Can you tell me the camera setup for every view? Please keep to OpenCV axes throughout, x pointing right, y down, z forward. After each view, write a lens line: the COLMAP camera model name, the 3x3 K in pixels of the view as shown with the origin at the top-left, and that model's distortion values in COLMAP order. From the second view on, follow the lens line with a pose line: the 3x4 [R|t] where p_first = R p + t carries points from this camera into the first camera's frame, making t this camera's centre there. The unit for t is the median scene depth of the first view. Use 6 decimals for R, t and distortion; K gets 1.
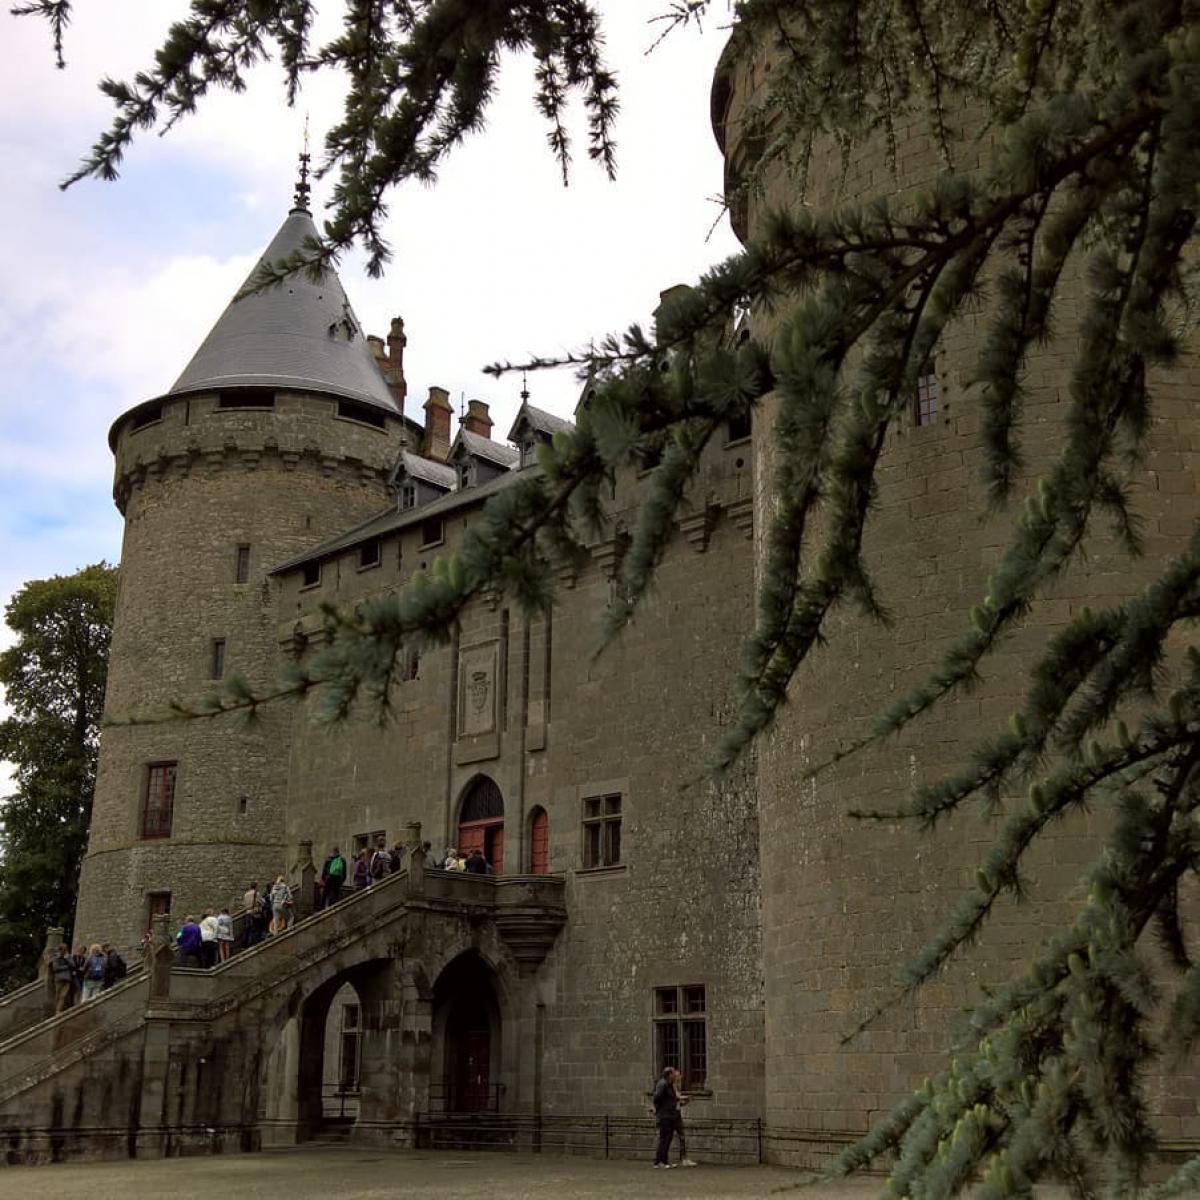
lens RADIAL K [[1600.7, 0, 600.0], [0, 1600.7, 600.0], [0, 0, 1]] dist [0.156530, -0.481107]
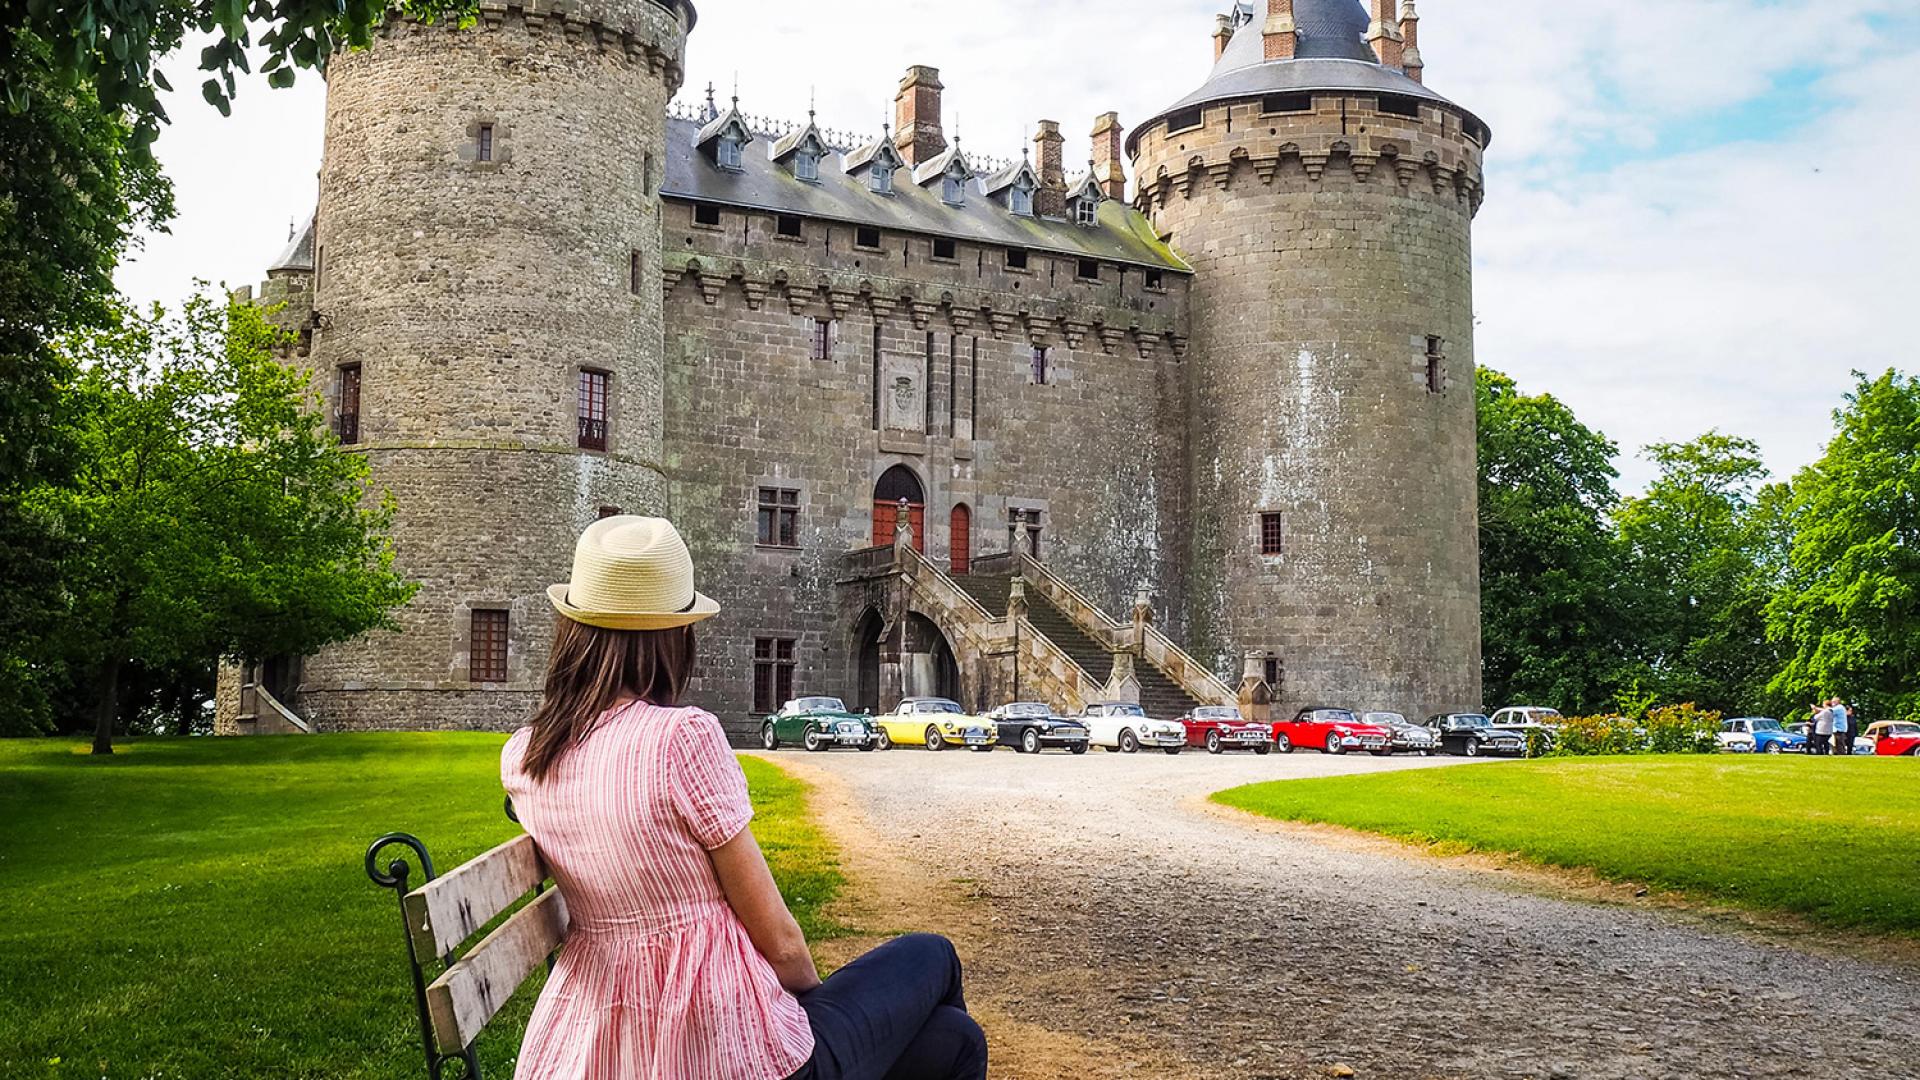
lens RADIAL K [[2142.6, 0, 960.0], [0, 2142.6, 540.0], [0, 0, 1]] dist [-0.069908, 0.002353]
pose [[0.291275, 0.108351, 0.950484, -1.587244], [-0.284283, 0.958485, -0.022145, 0.187789], [-0.913423, -0.263756, 0.309985, 0.456266]]
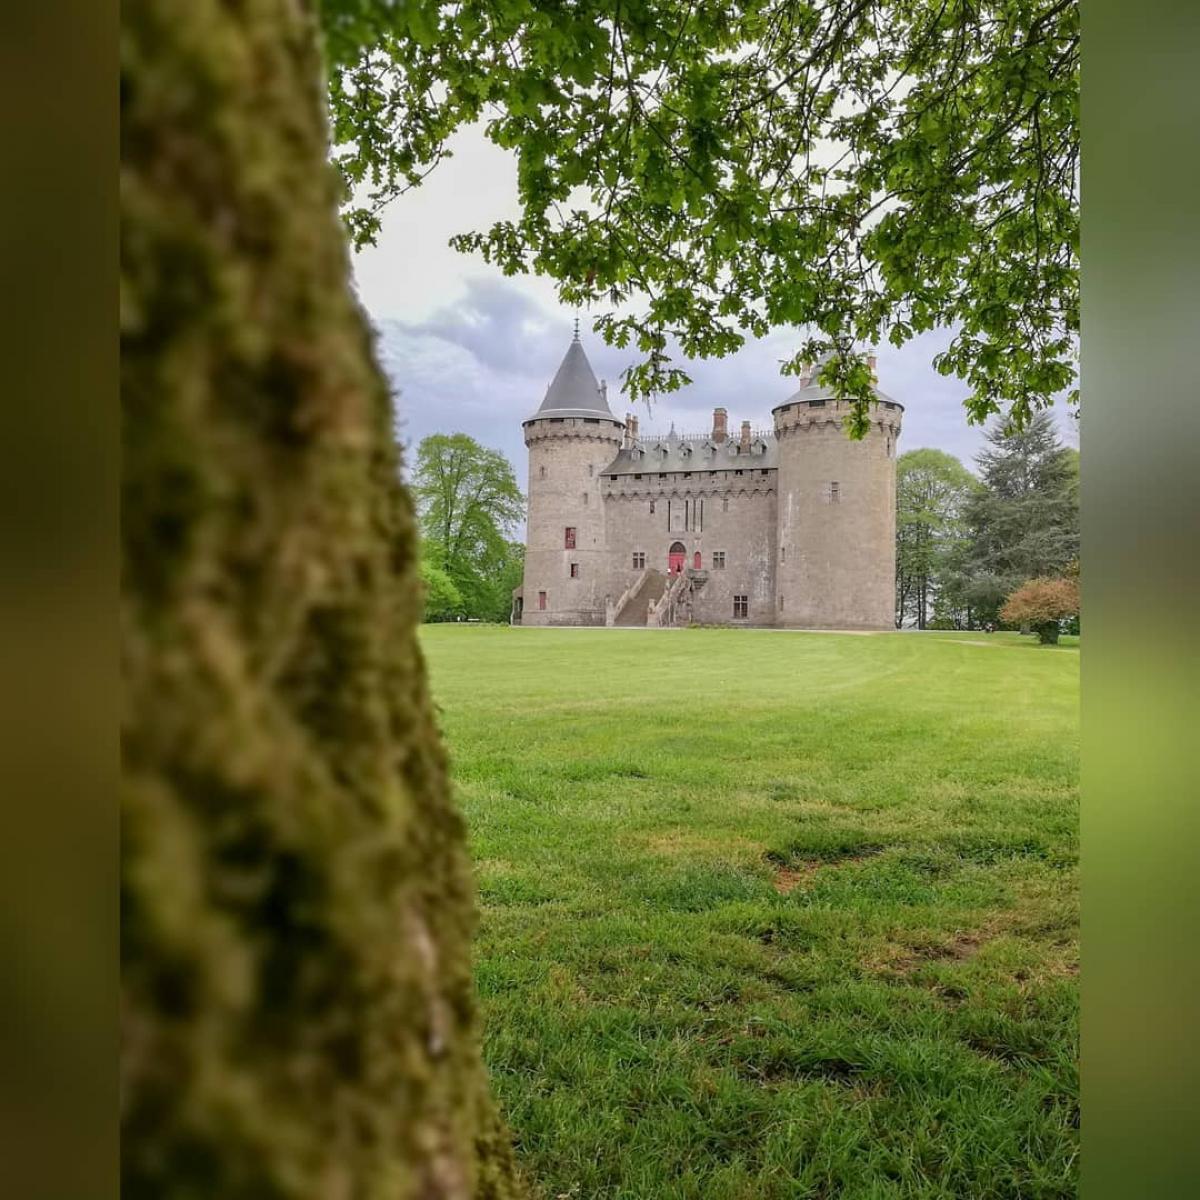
lens RADIAL K [[1223.3, 0, 600.0], [0, 1223.3, 600.0], [0, 0, 1]] dist [0.068793, 0.000394]
pose [[0.921070, 0.027218, 0.388444, -1.447134], [-0.128106, 0.963205, 0.236272, -0.451174], [-0.367721, -0.267385, 0.890666, -1.697617]]
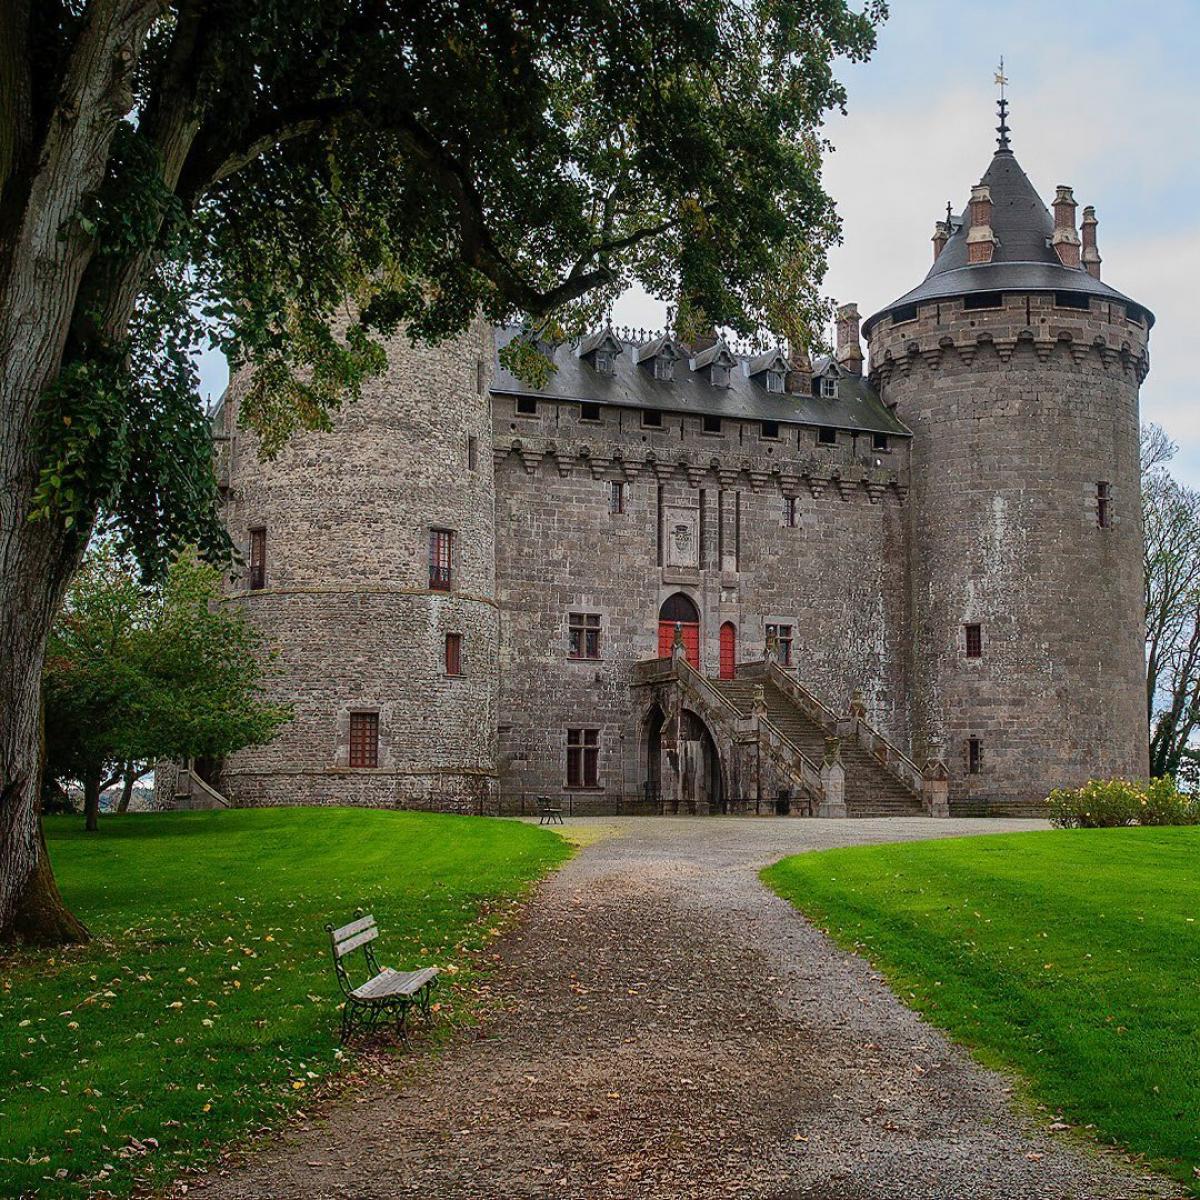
lens RADIAL K [[1915.7, 0, 686.0], [0, 1915.7, 596.2], [0, 0, 1]] dist [-0.018040, 0.028934]
pose [[0.348473, 0.110731, 0.930755, -1.807168], [-0.272461, 0.962086, -0.012450, 0.135218], [-0.896846, -0.249256, 0.365431, 0.324502]]
